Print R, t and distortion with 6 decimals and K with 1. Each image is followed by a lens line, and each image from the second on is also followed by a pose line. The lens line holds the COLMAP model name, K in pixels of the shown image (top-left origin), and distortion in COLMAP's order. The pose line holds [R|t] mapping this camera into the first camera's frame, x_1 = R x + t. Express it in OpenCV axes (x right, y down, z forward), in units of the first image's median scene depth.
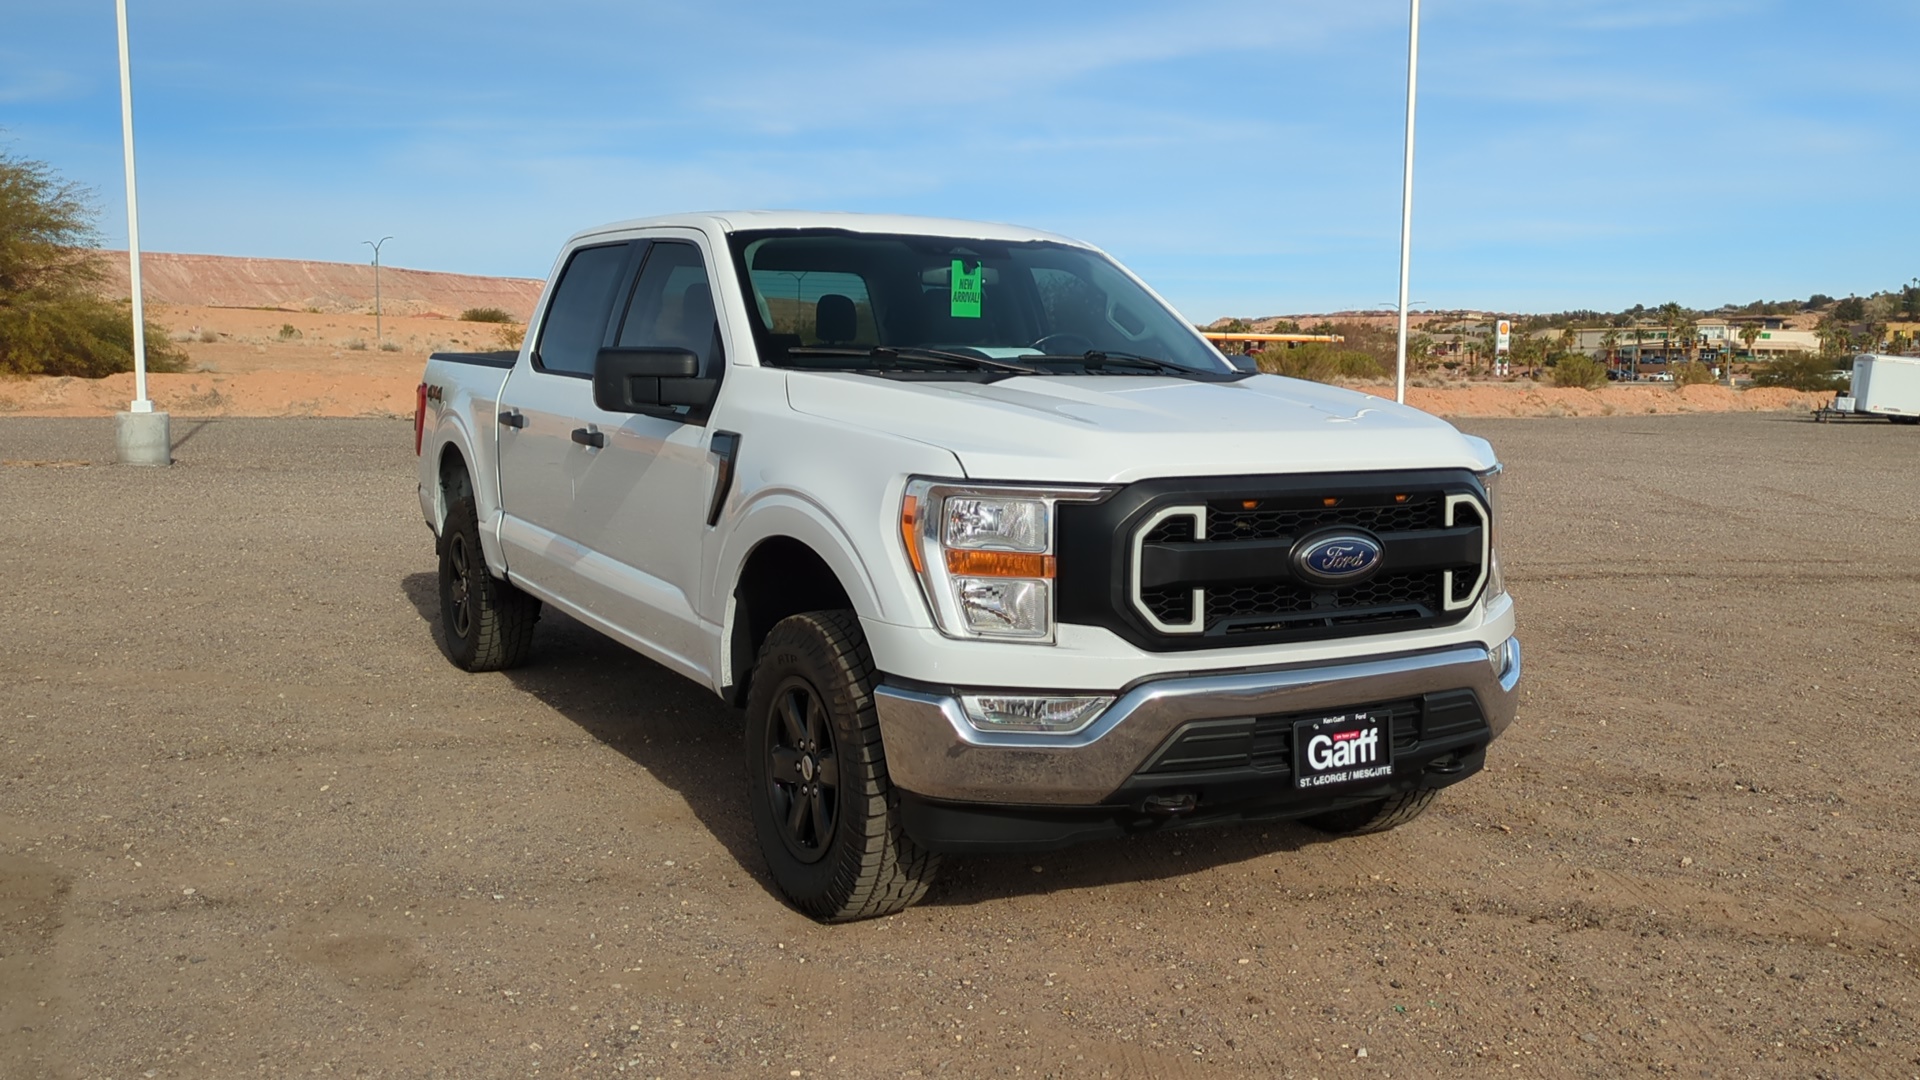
lens RADIAL K [[1647.4, 0, 961.4], [0, 1647.4, 534.9], [0, 0, 1]] dist [0.066201, -0.096362]
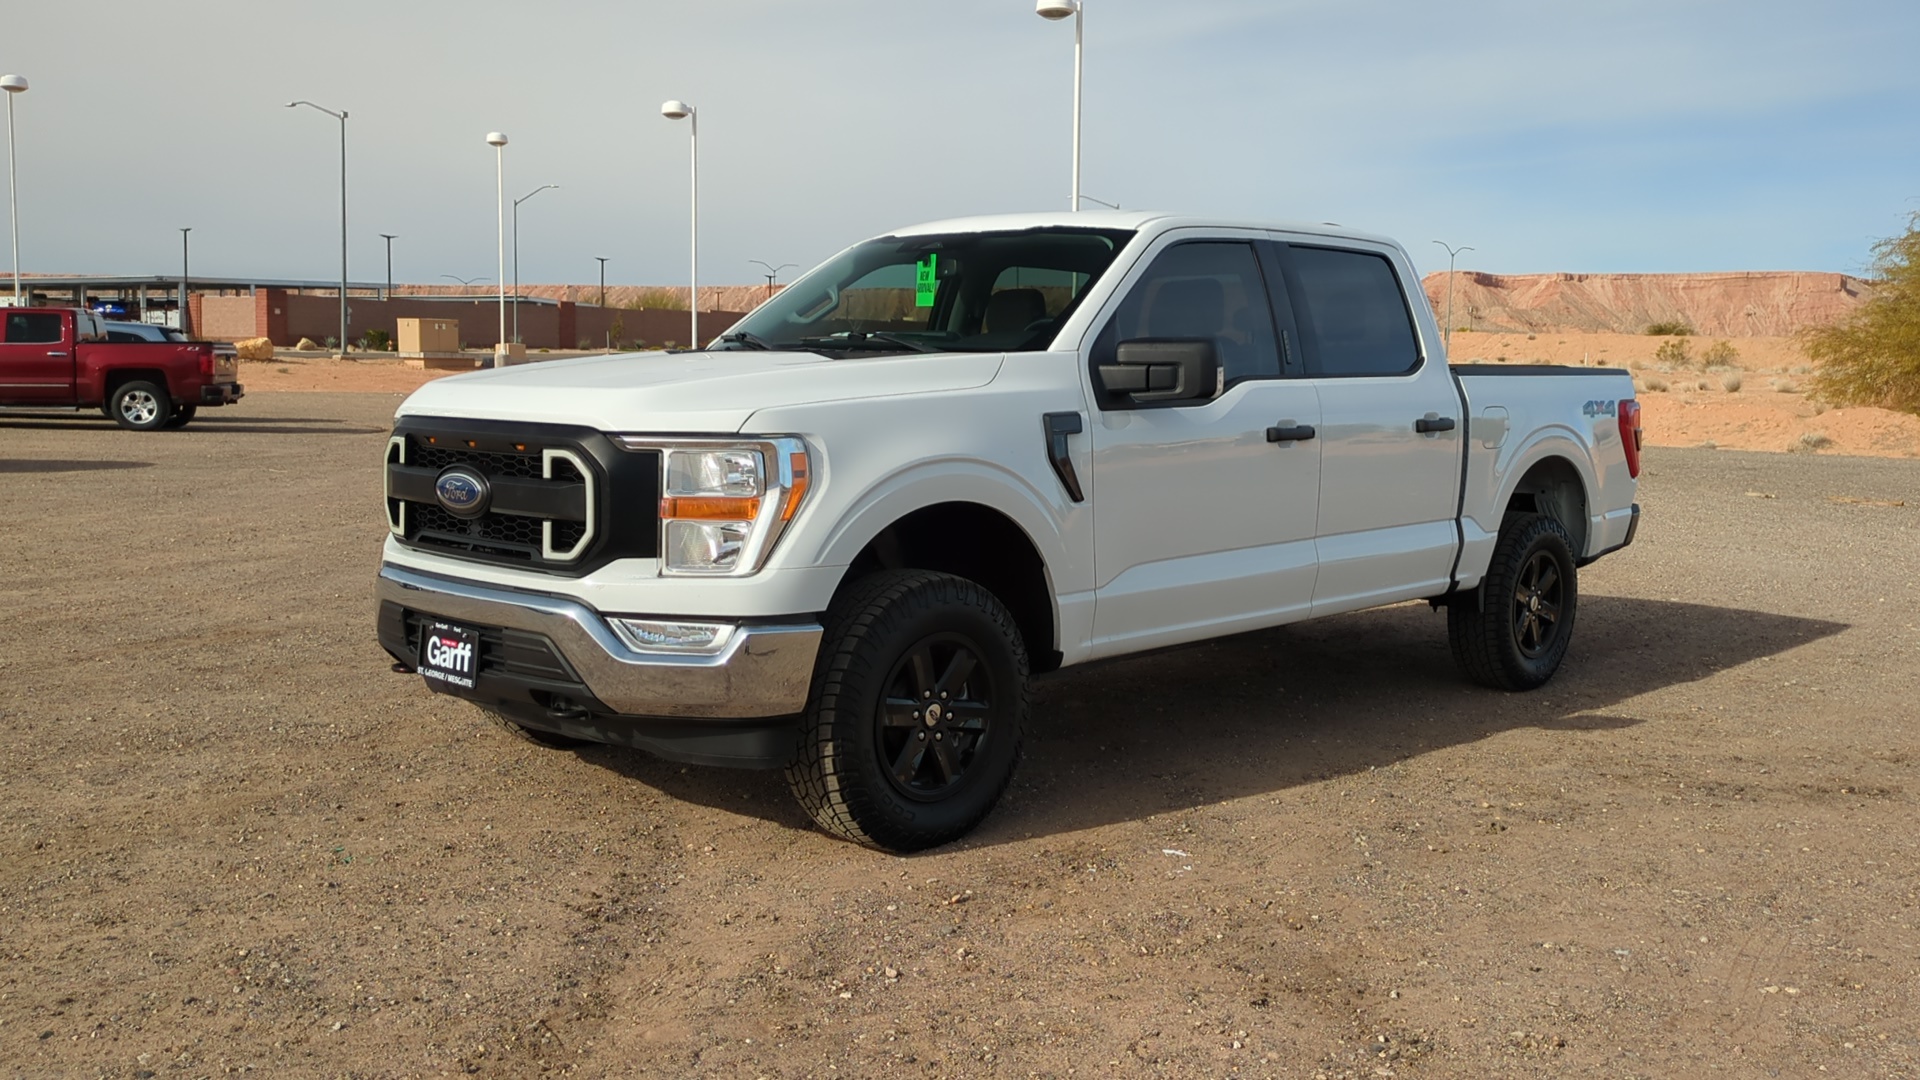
lens RADIAL K [[1647.4, 0, 977.7], [0, 1647.4, 543.4], [0, 0, 1]] dist [0.066201, -0.096362]
pose [[0.290628, 0.087780, -0.952801, 1.453441], [-0.118240, 0.991446, 0.055274, -0.057761], [0.949502, 0.096595, 0.298521, 0.997272]]
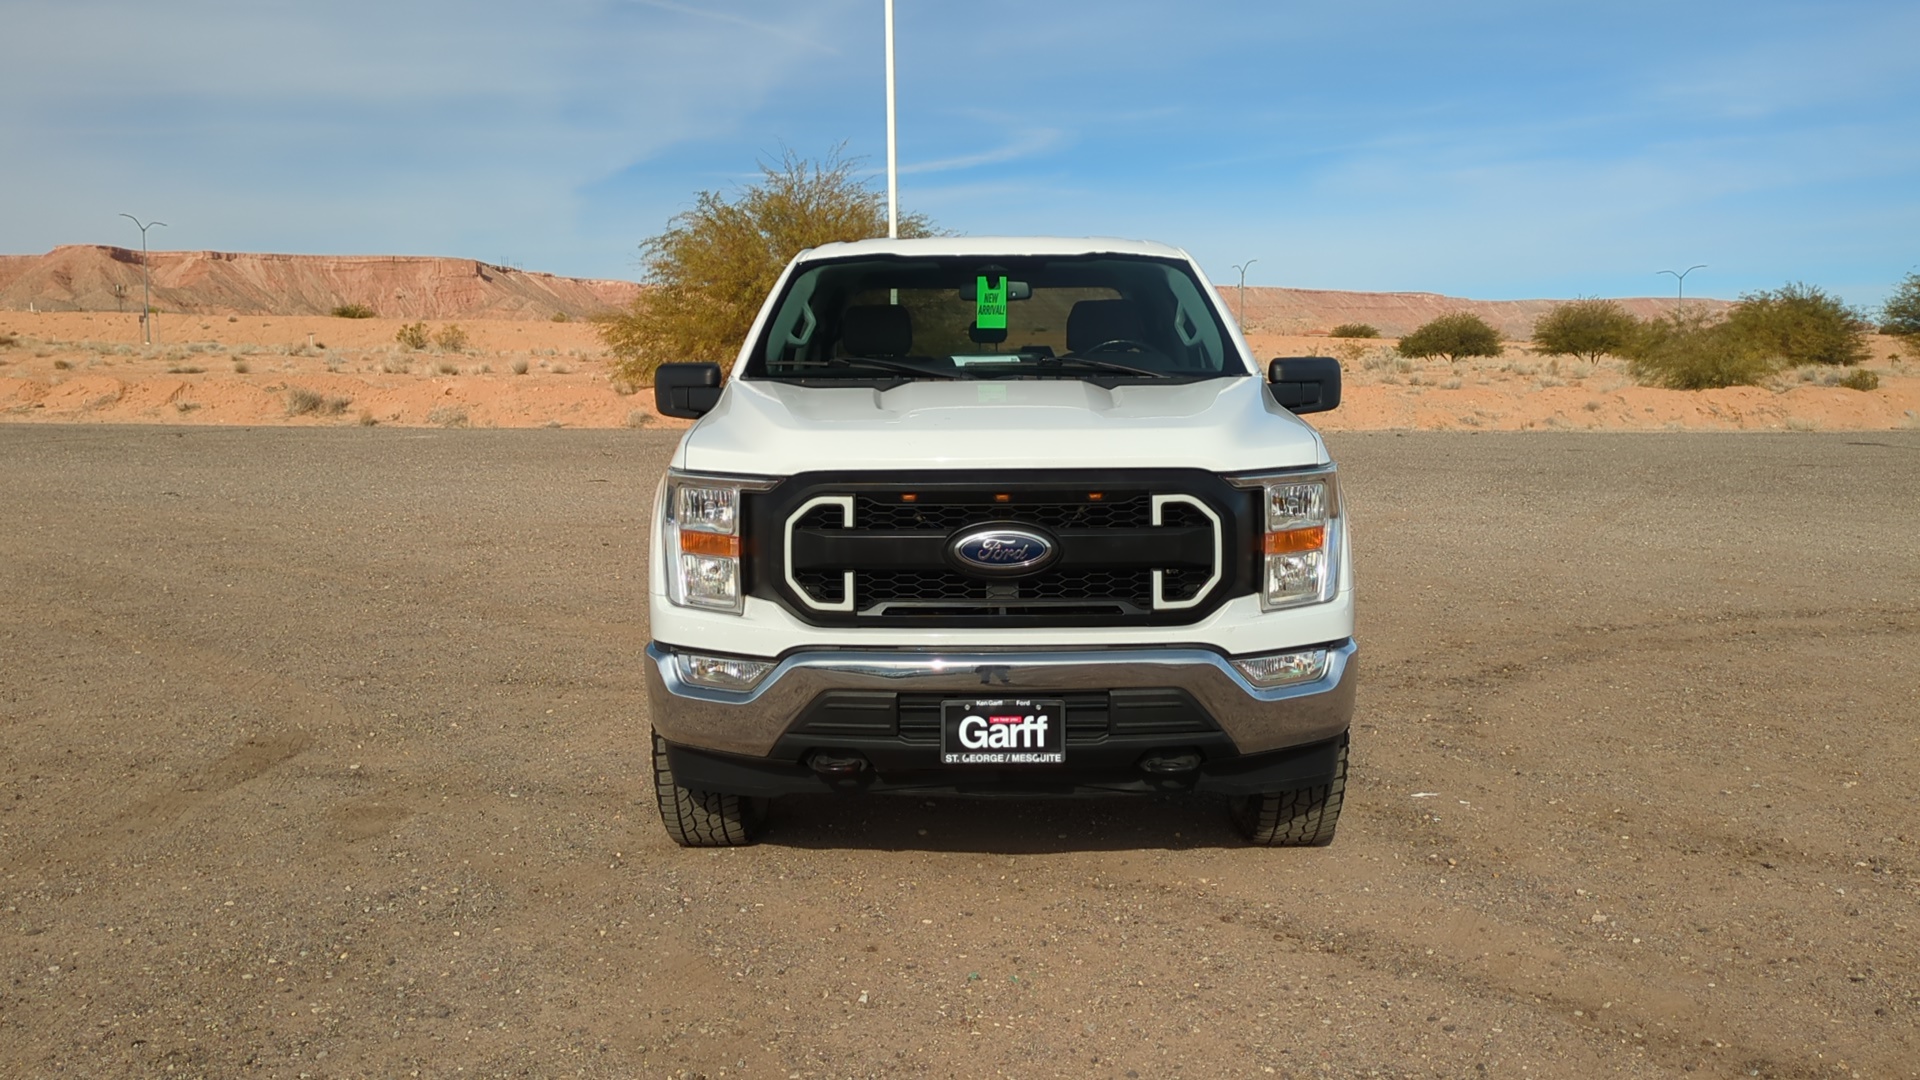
lens RADIAL K [[1647.4, 0, 955.4], [0, 1647.4, 541.0], [0, 0, 1]] dist [0.066201, -0.096362]
pose [[0.865708, 0.033427, -0.499431, 0.724578], [-0.035975, 0.999342, 0.004527, 0.004202], [0.499254, 0.014048, 0.866342, 0.073335]]
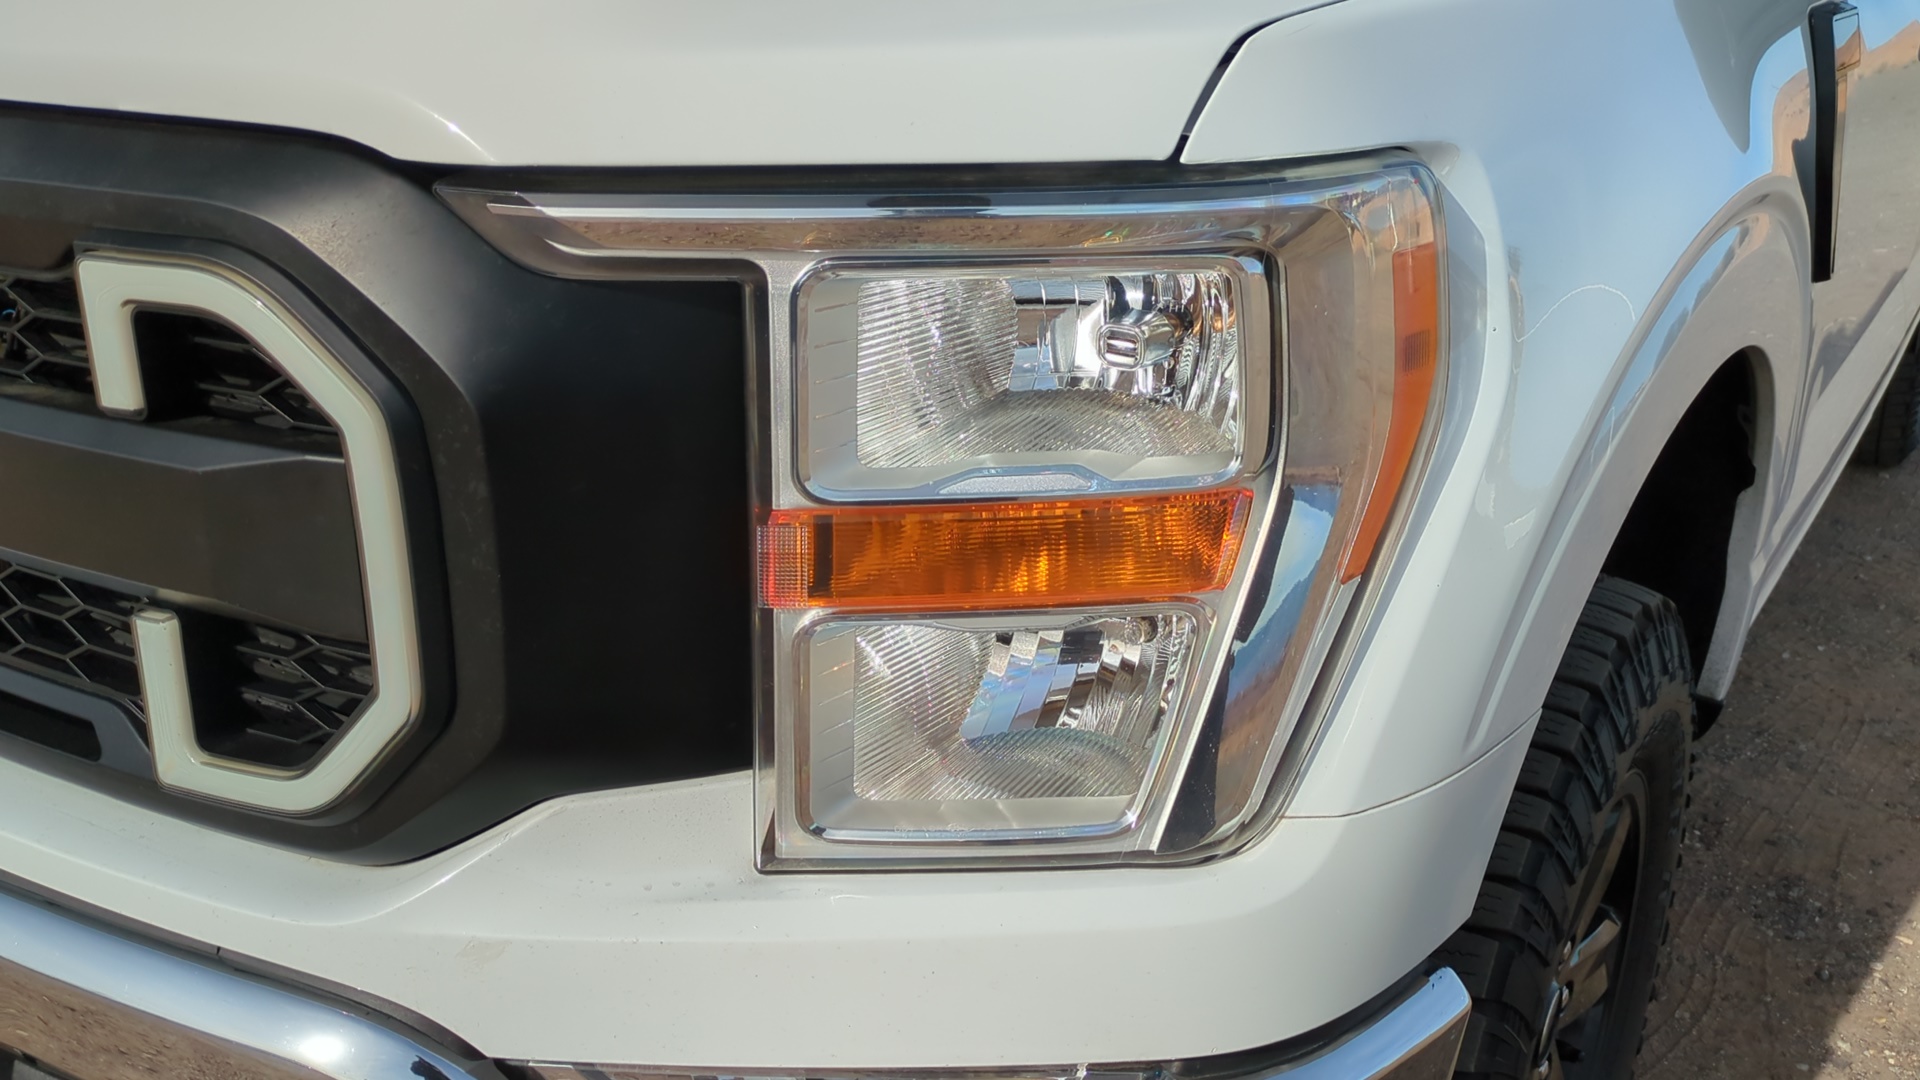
lens RADIAL K [[1647.4, 0, 964.9], [0, 1647.4, 550.4], [0, 0, 1]] dist [0.066201, -0.096362]
pose [[0.466210, 0.289968, -0.835803, 0.547620], [-0.102620, 0.956106, 0.274464, -0.058803], [0.878702, -0.042187, 0.475503, 1.042464]]
